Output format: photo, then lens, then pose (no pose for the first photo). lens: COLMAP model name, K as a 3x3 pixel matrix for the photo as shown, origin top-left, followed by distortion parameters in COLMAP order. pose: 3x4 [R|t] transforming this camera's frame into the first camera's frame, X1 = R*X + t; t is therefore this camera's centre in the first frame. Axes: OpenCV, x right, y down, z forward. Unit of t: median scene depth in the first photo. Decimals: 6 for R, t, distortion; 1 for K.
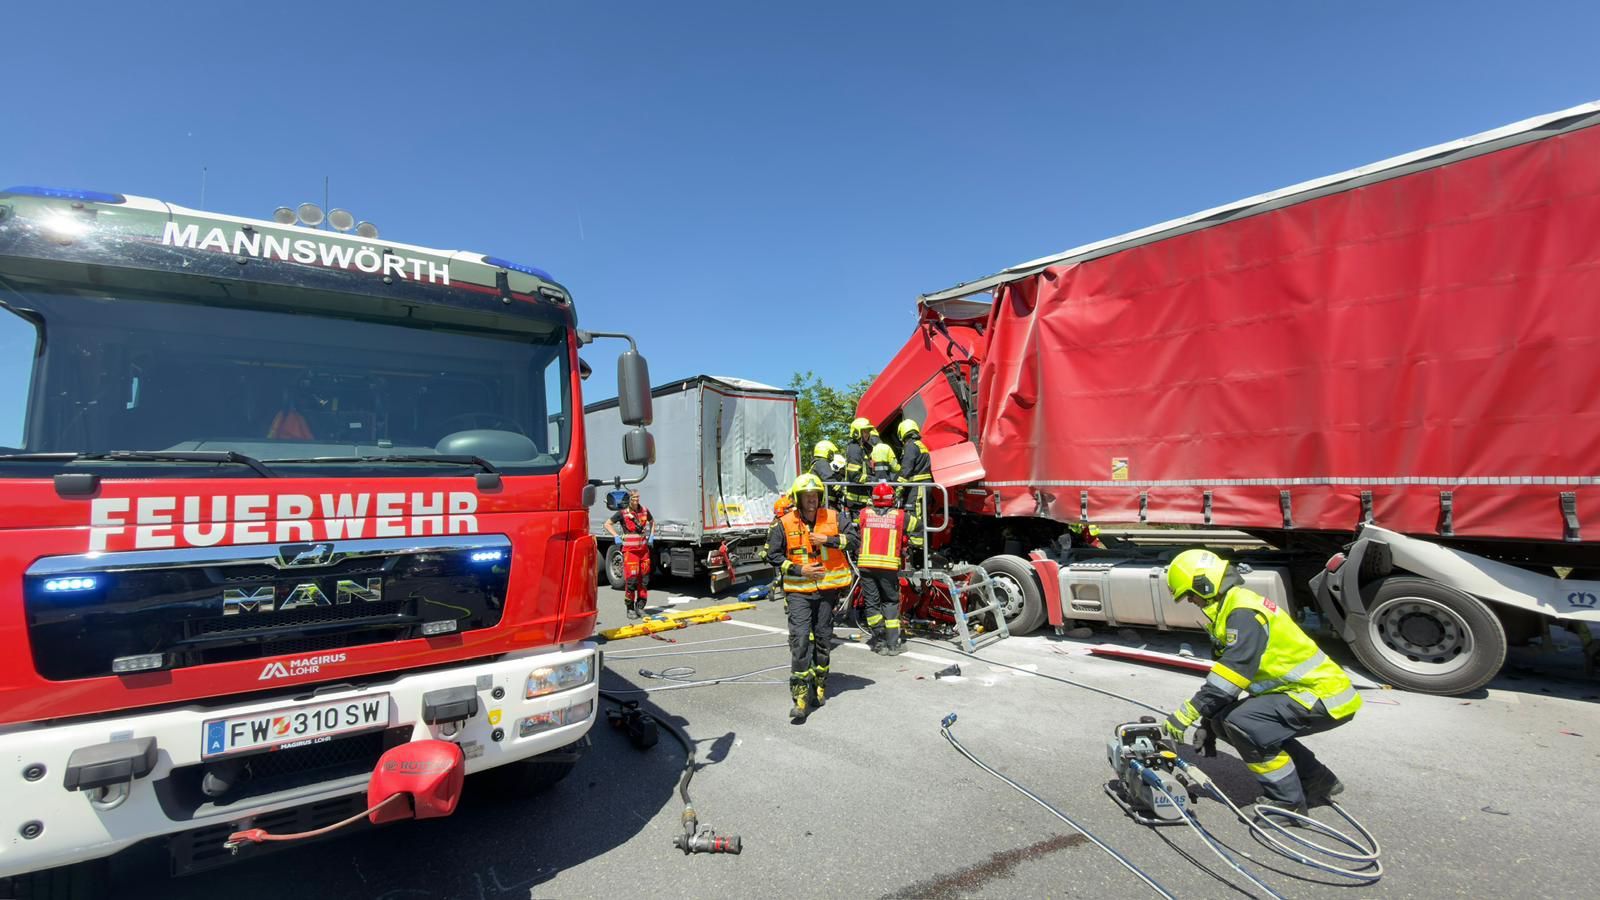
lens RADIAL K [[642.0, 0, 804.6], [0, 642.0, 441.9], [0, 0, 1]] dist [0.000300, 0.000064]
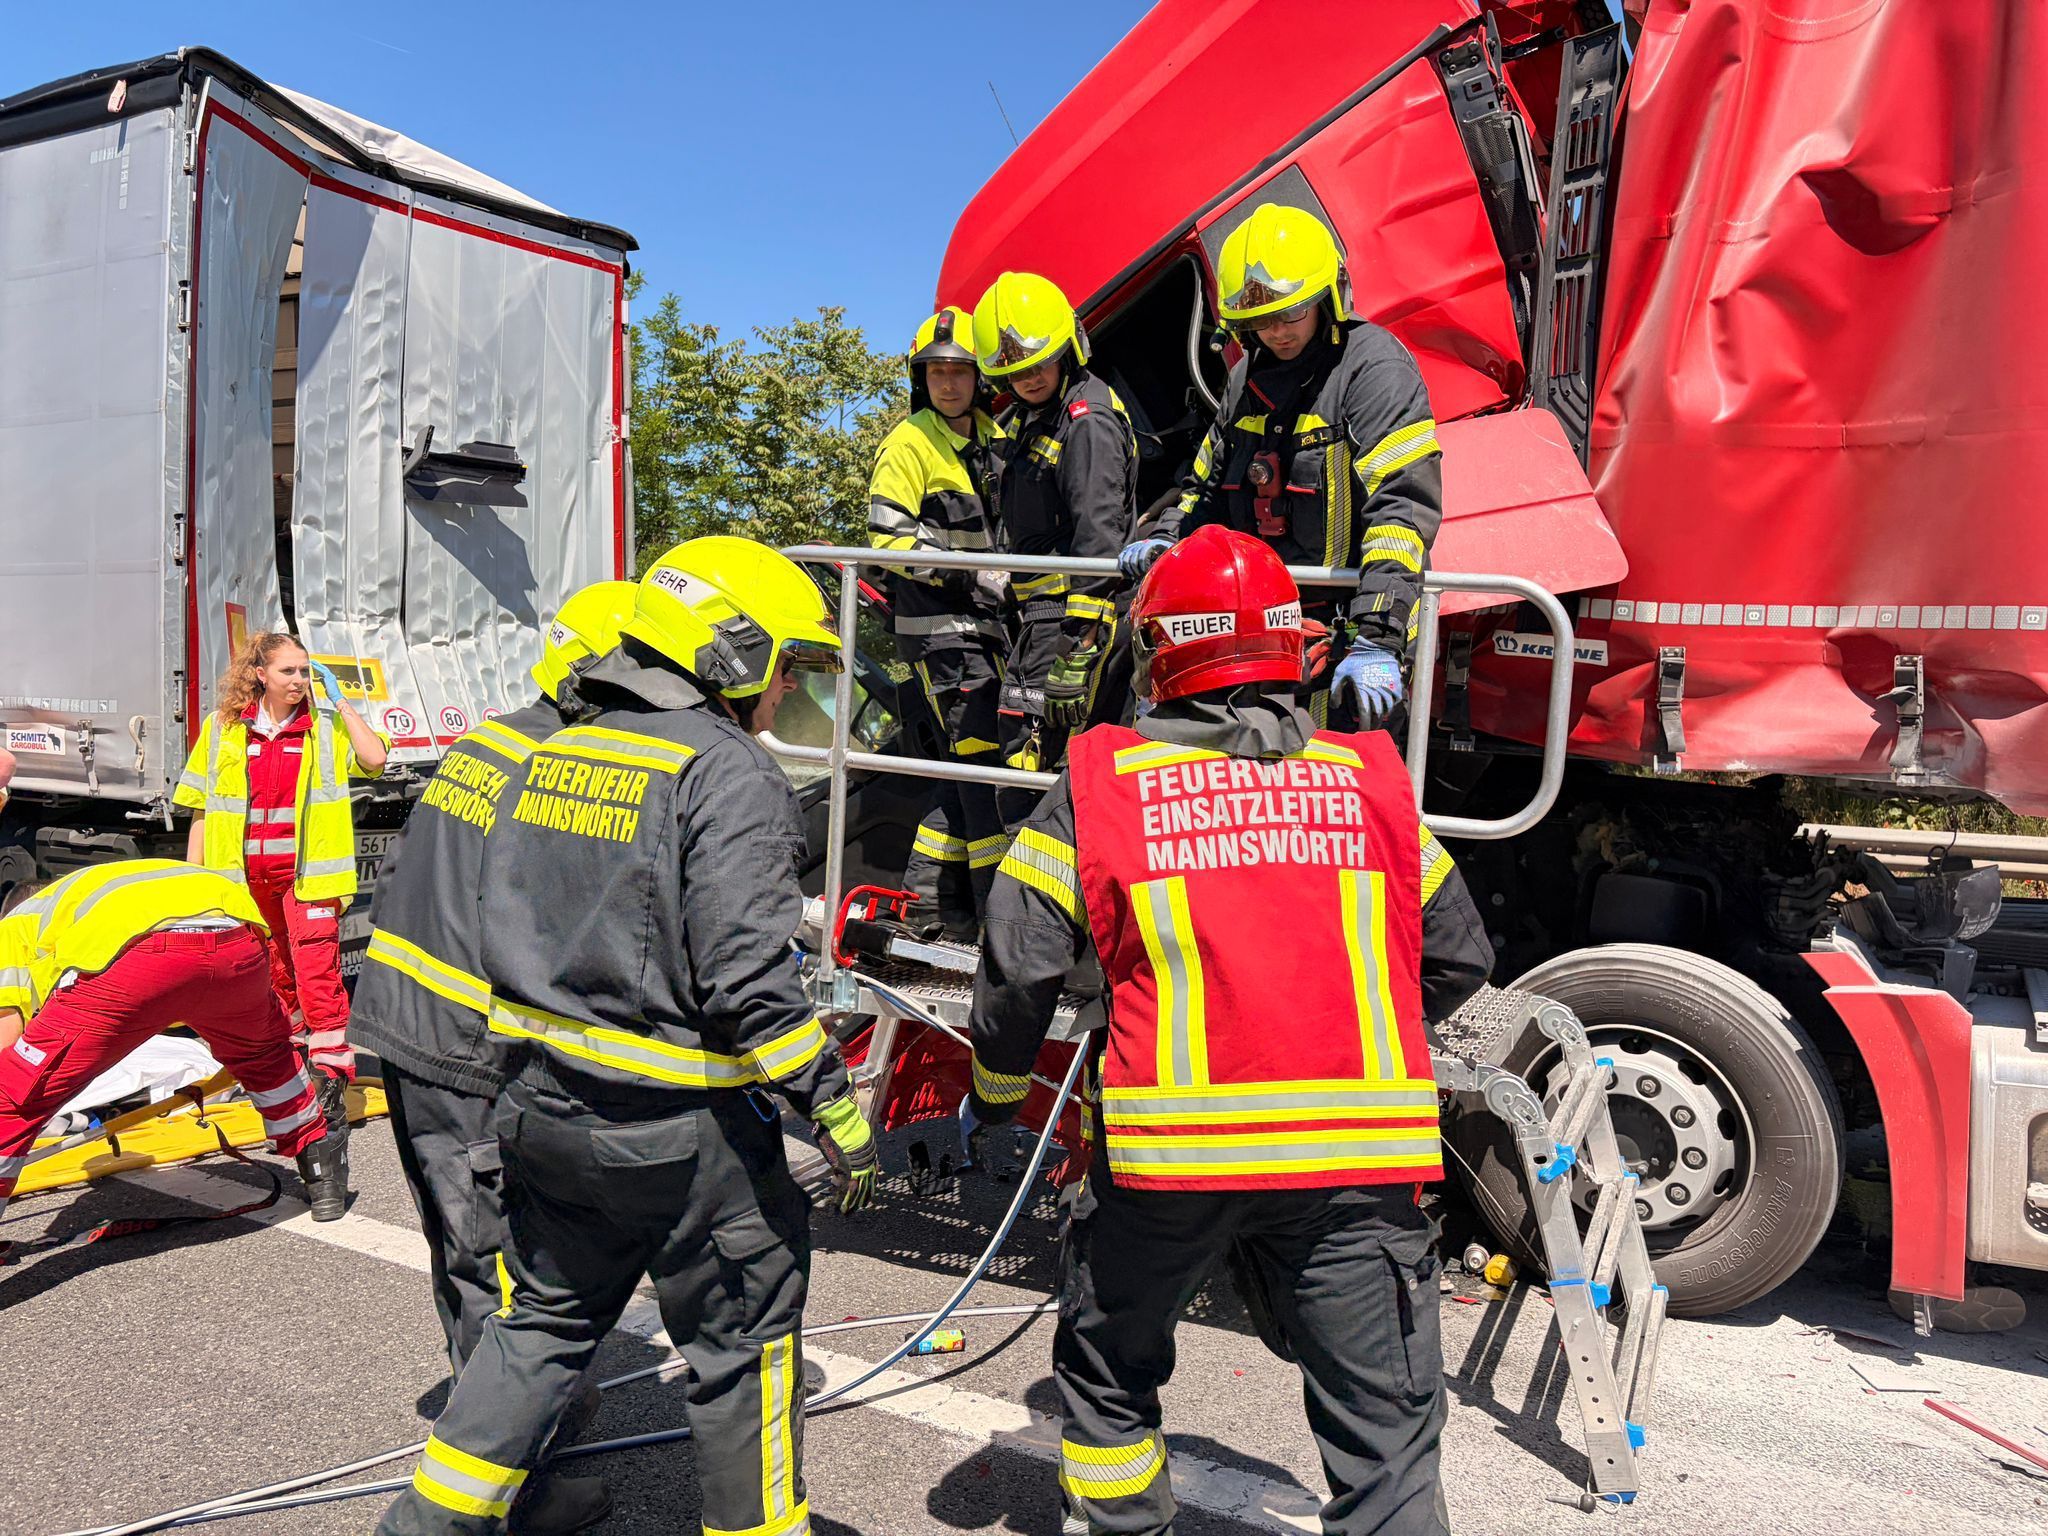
lens RADIAL K [[1541.7, 0, 1015.9], [0, 1541.7, 769.2], [0, 0, 1]] dist [0.006860, -0.003323]
pose [[0.959552, 0.048546, 0.277316, -0.043106], [-0.085367, 0.988817, 0.122282, 0.073509], [-0.268278, -0.141010, 0.952965, 0.584524]]
